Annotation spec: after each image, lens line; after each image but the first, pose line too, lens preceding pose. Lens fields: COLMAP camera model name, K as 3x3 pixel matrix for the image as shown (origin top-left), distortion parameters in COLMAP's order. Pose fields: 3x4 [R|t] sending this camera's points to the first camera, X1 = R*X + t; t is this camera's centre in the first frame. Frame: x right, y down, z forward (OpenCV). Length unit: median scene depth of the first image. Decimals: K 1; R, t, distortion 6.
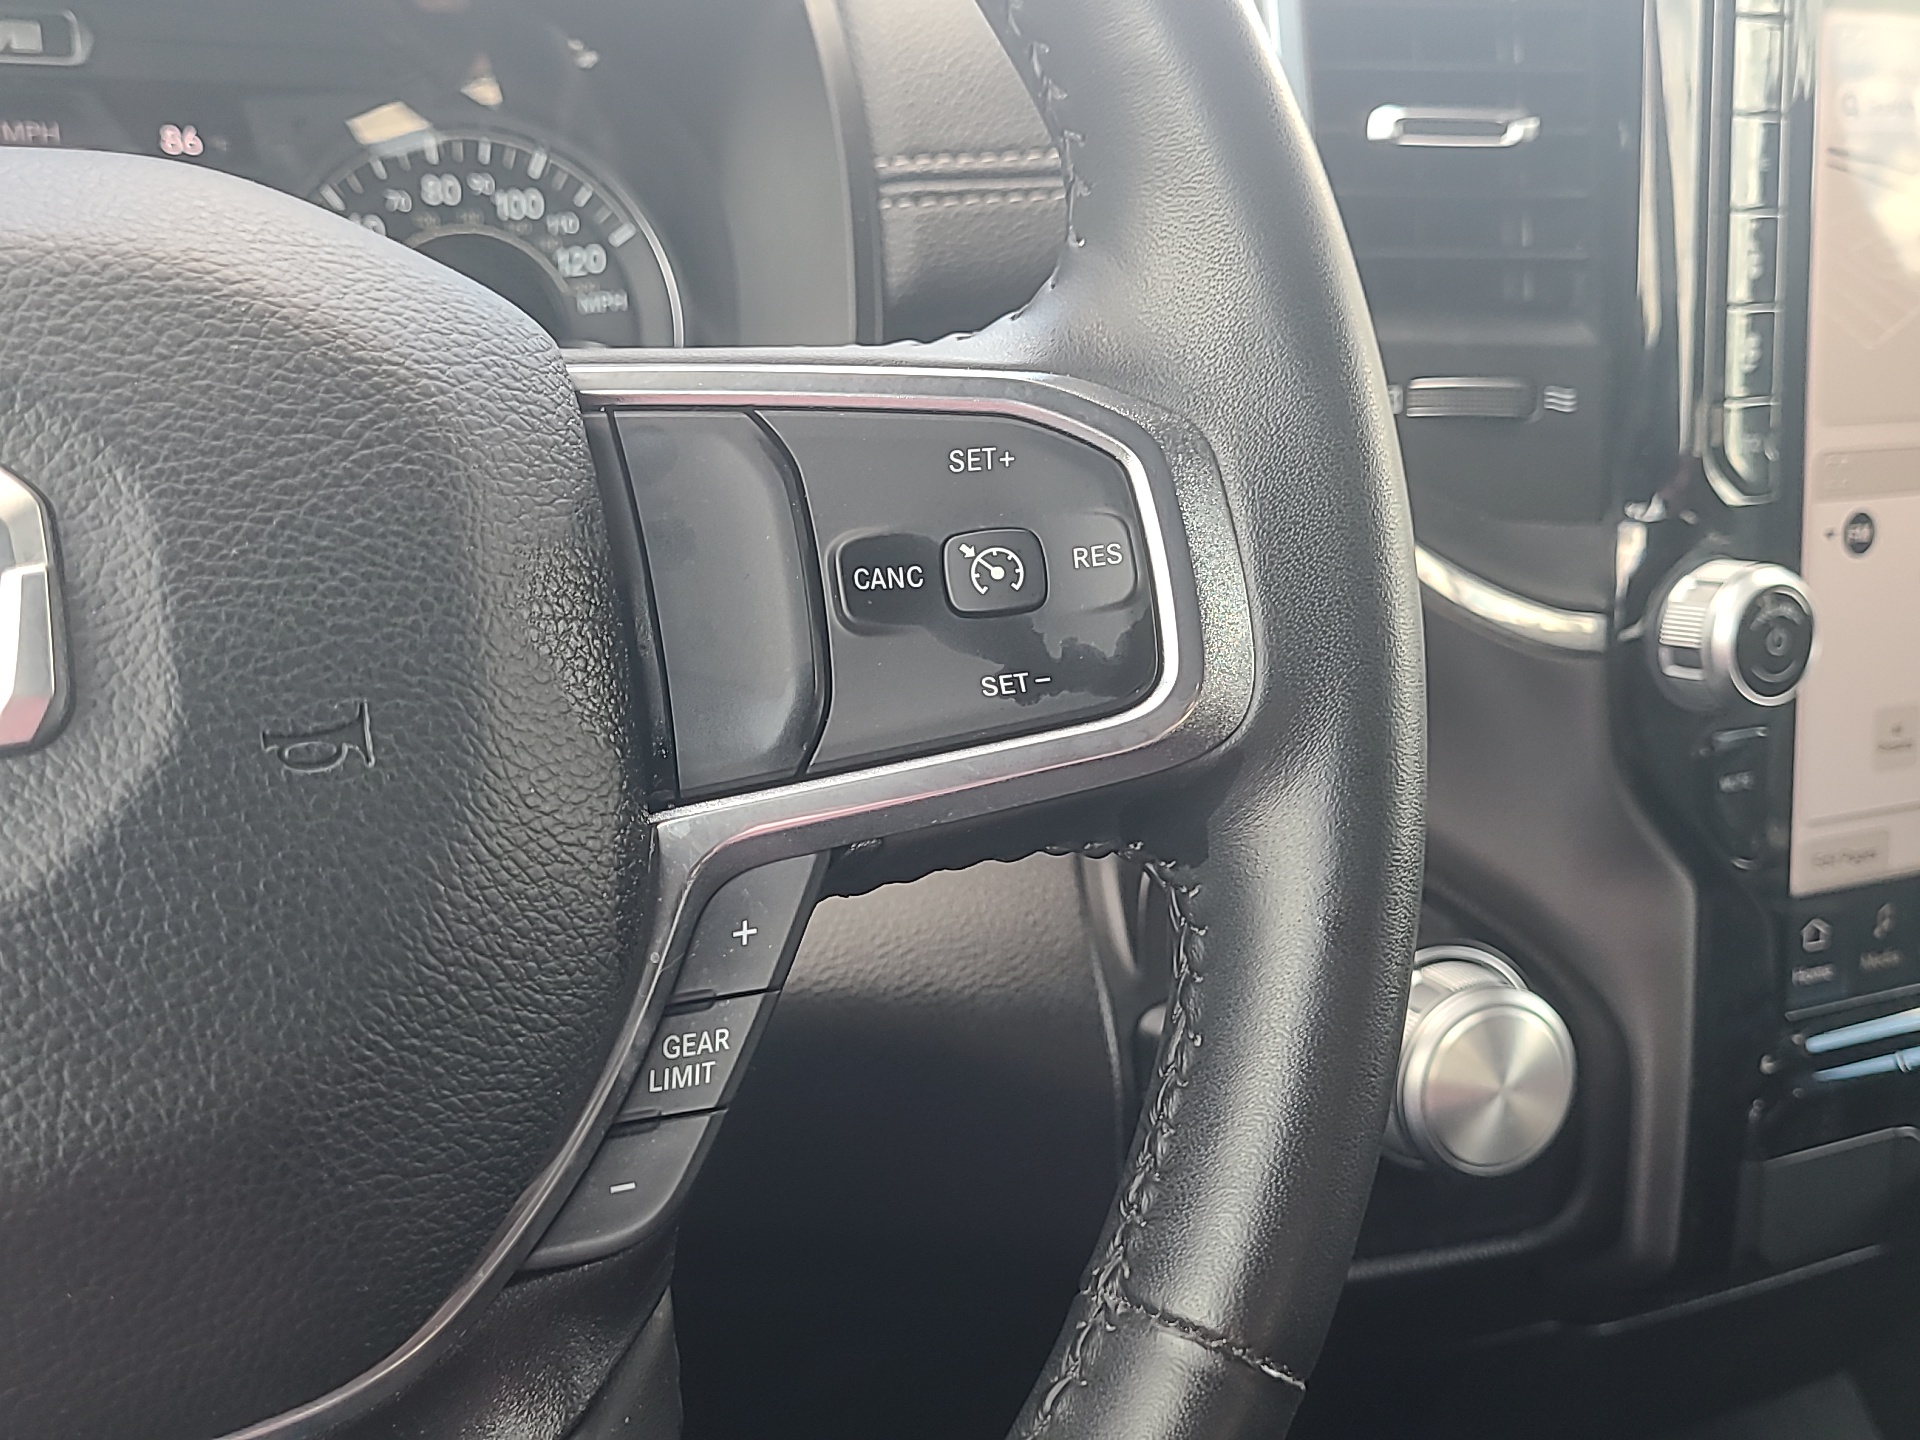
lens RADIAL K [[1930.6, 0, 960.0], [0, 1930.6, 717.1], [0, 0, 1]] dist [0.010160, 0.000000]
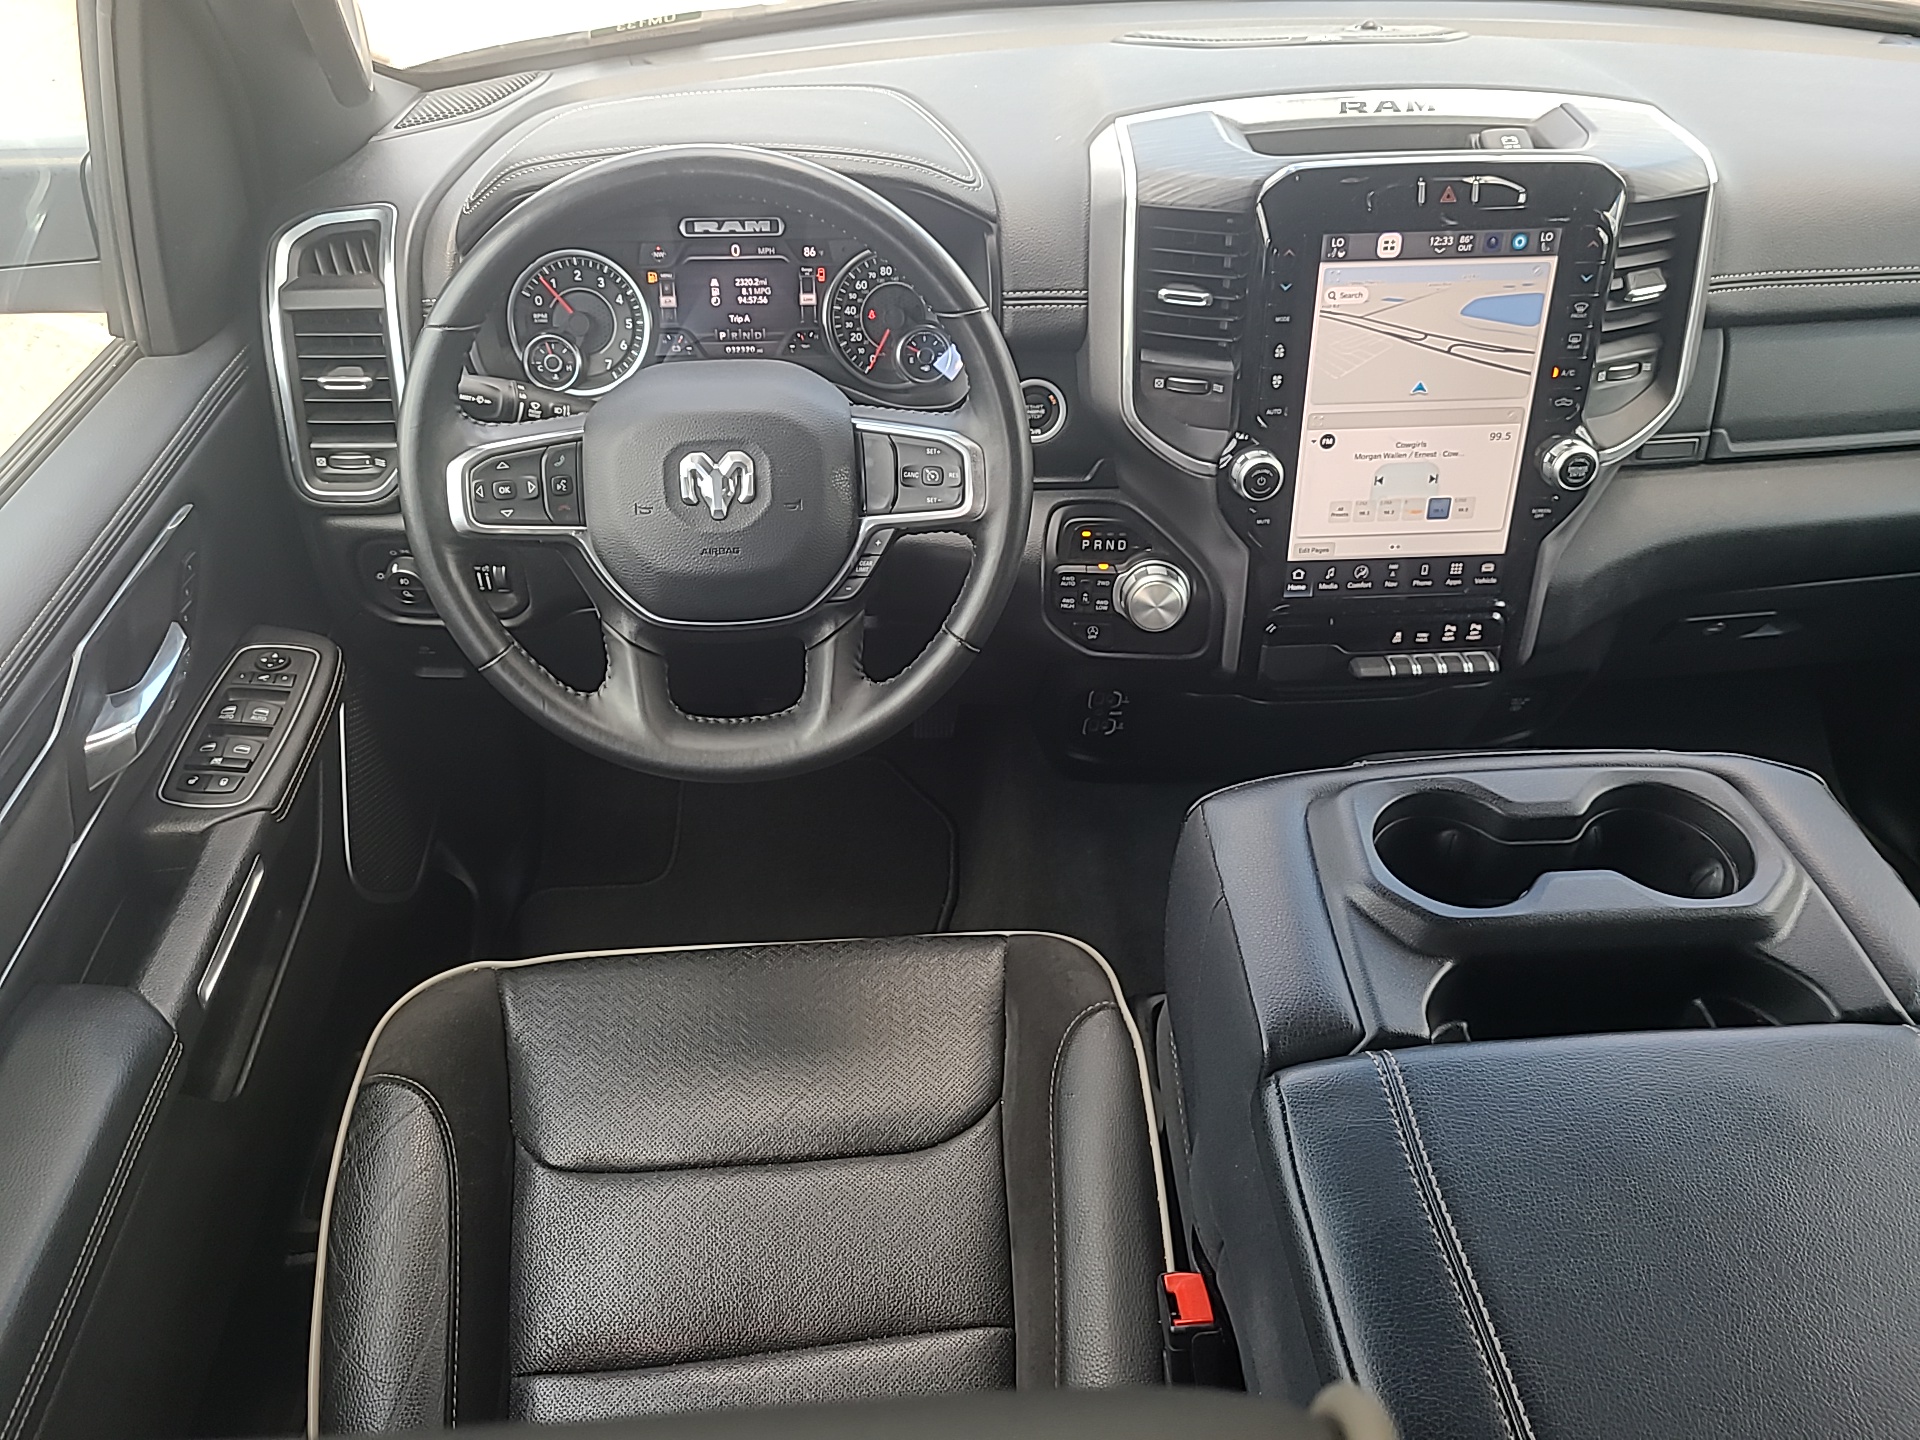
lens RADIAL K [[1497.7, 0, 933.9], [0, 1497.7, 745.0], [0, 0, 1]] dist [0.039030, -0.025383]
pose [[0.932134, 0.187792, -0.309613, 0.734738], [-0.080489, 0.941076, 0.328477, -0.378422], [0.353055, -0.281264, 0.892324, -1.416689]]
